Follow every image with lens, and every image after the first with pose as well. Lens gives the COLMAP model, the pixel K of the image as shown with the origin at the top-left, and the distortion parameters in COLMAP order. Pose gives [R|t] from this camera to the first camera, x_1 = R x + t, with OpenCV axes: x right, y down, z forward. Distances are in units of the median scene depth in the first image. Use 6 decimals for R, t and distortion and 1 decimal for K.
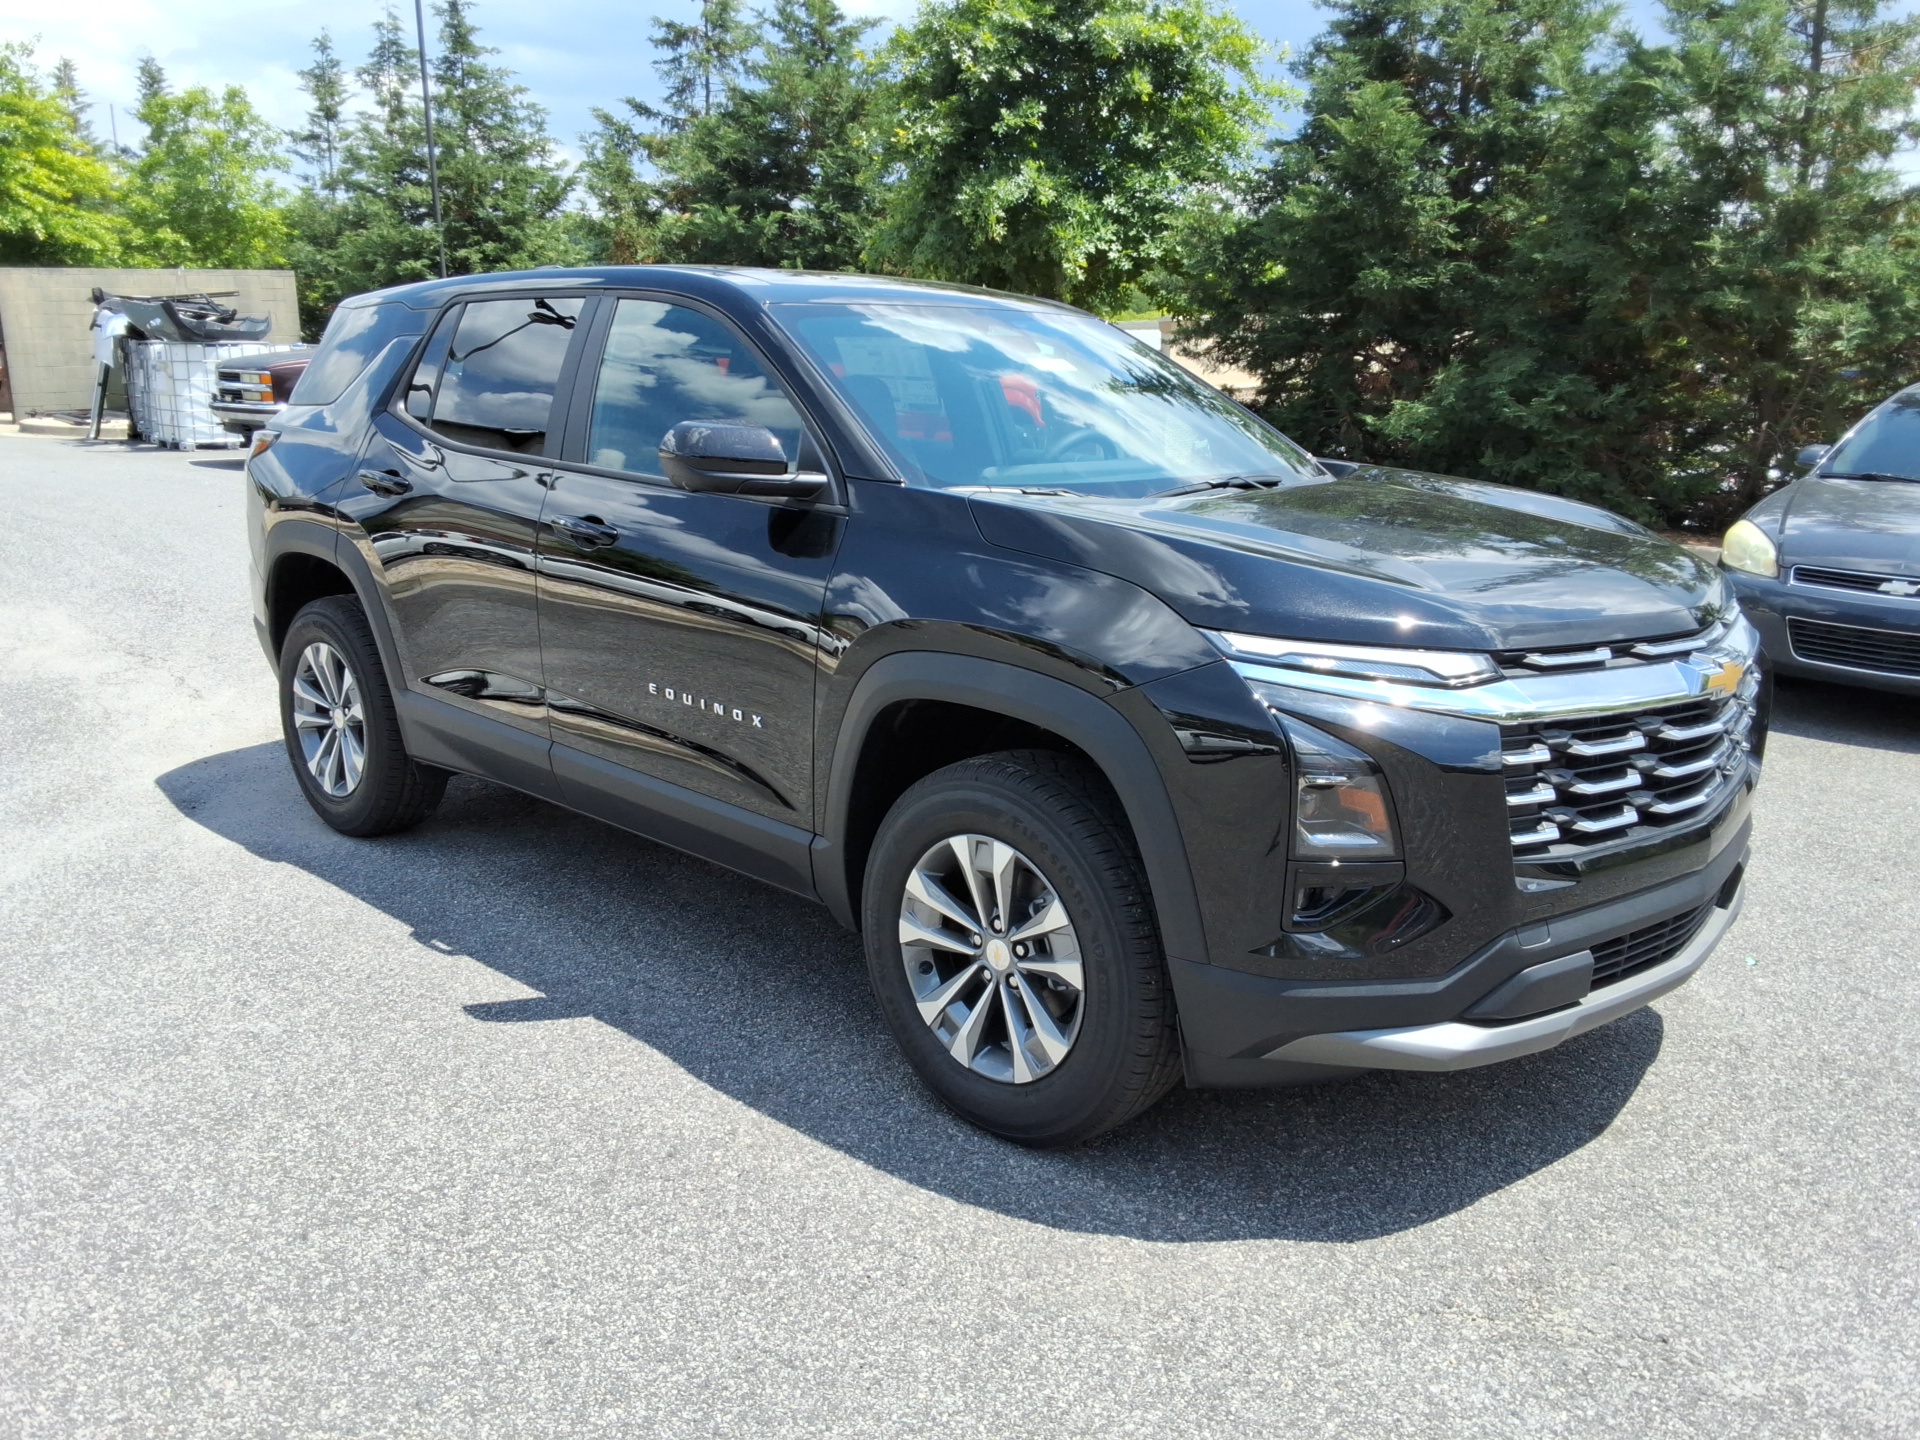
lens RADIAL K [[1572.8, 0, 932.8], [0, 1572.8, 658.0], [0, 0, 1]] dist [0.090314, -0.142386]
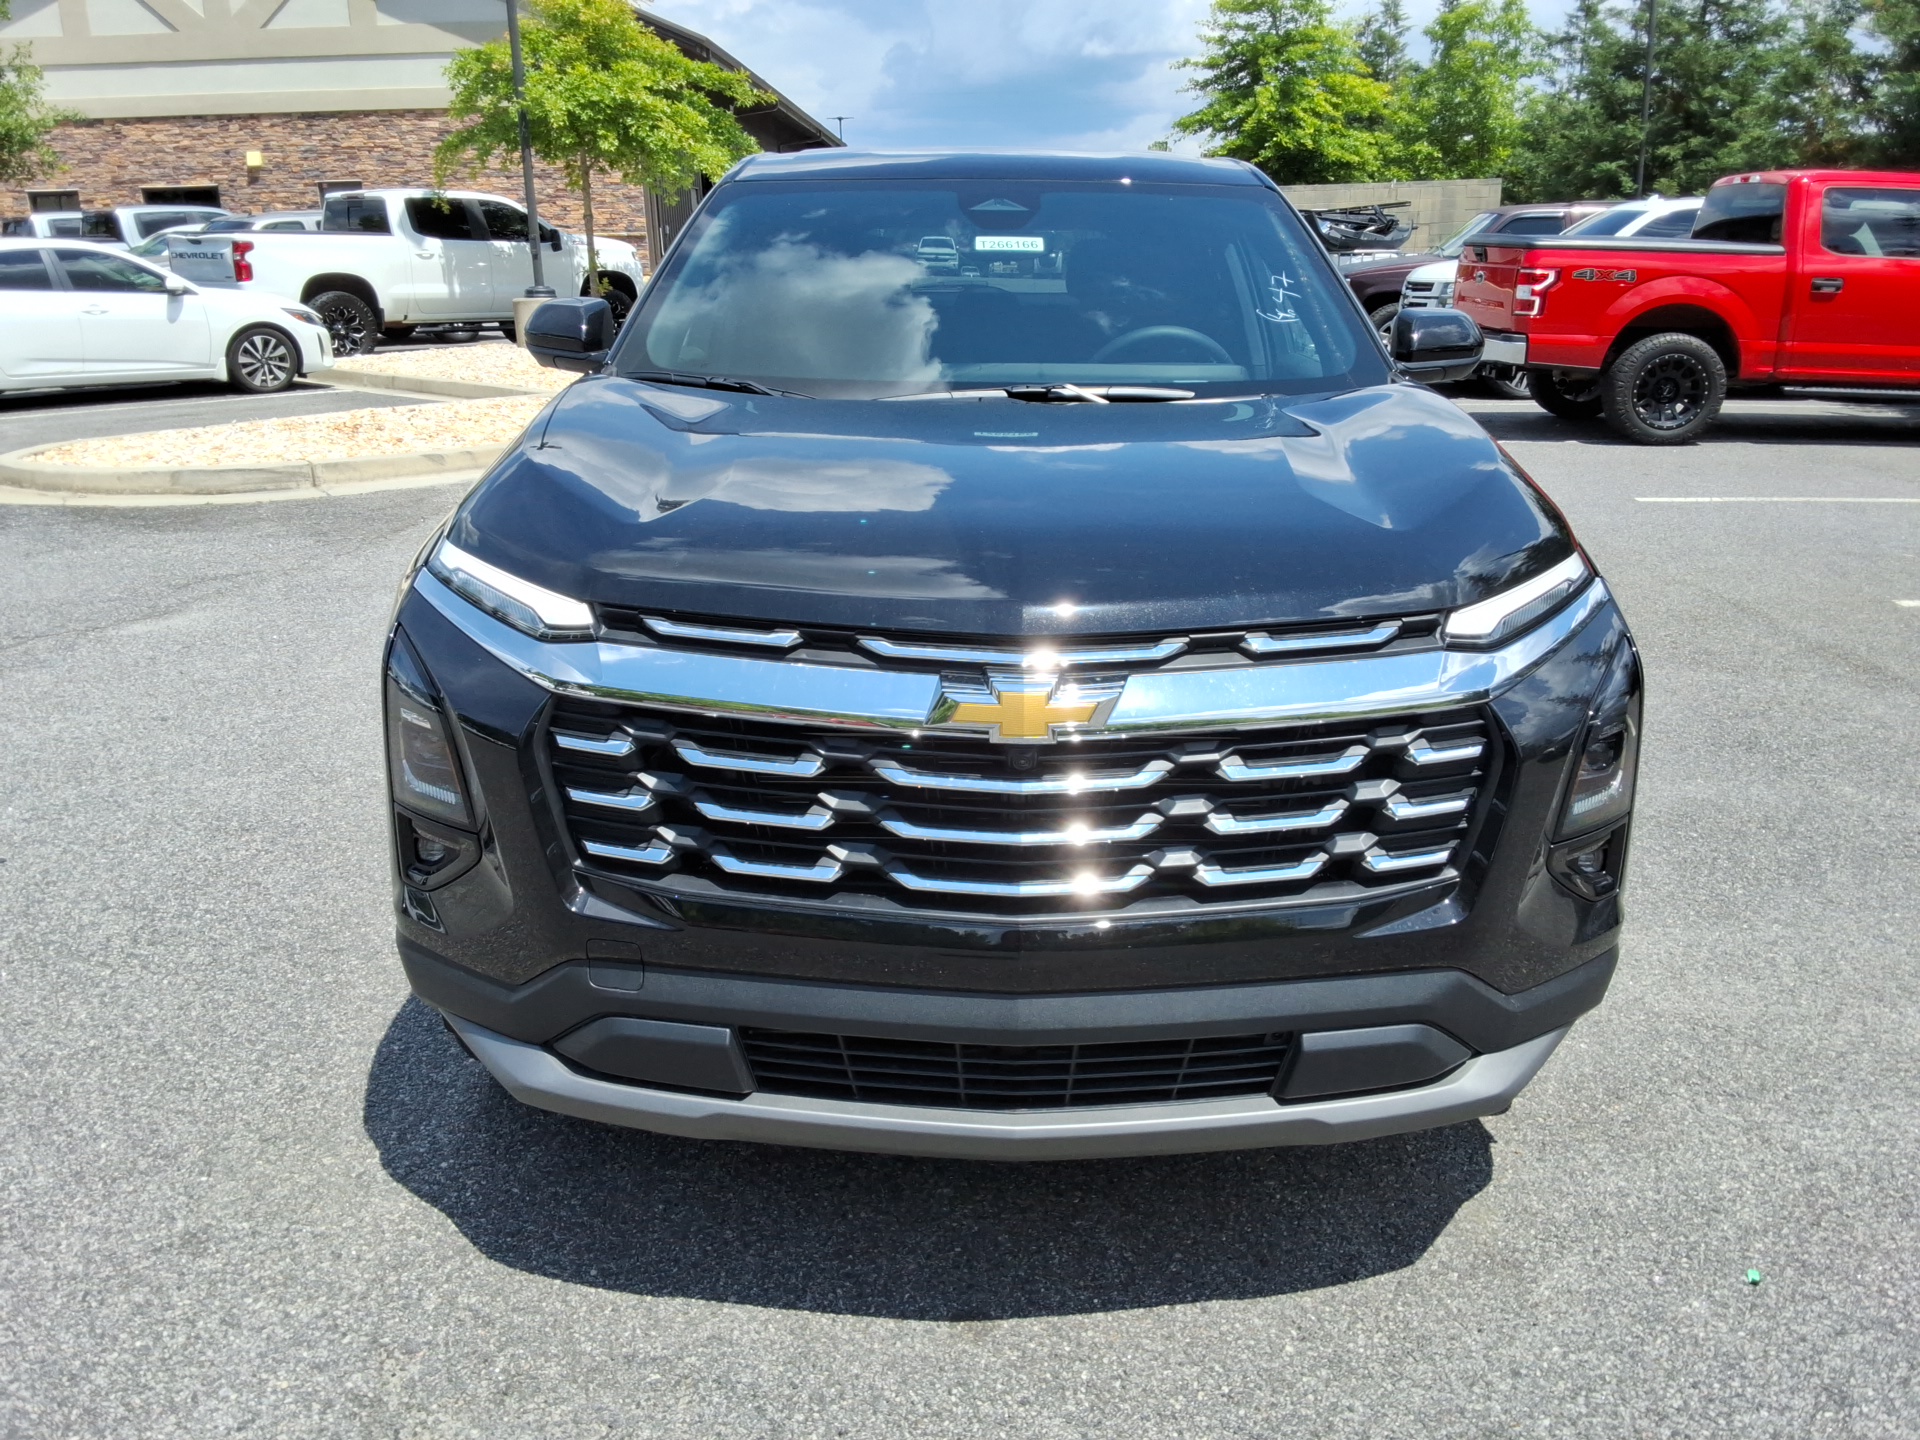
lens RADIAL K [[1572.8, 0, 1059.9], [0, 1572.8, 653.7], [0, 0, 1]] dist [0.090314, -0.142386]
pose [[0.707201, 0.171907, -0.685795, 0.144487], [-0.137577, 0.984908, 0.105014, -0.012619], [0.693498, 0.020083, 0.720178, 0.083198]]
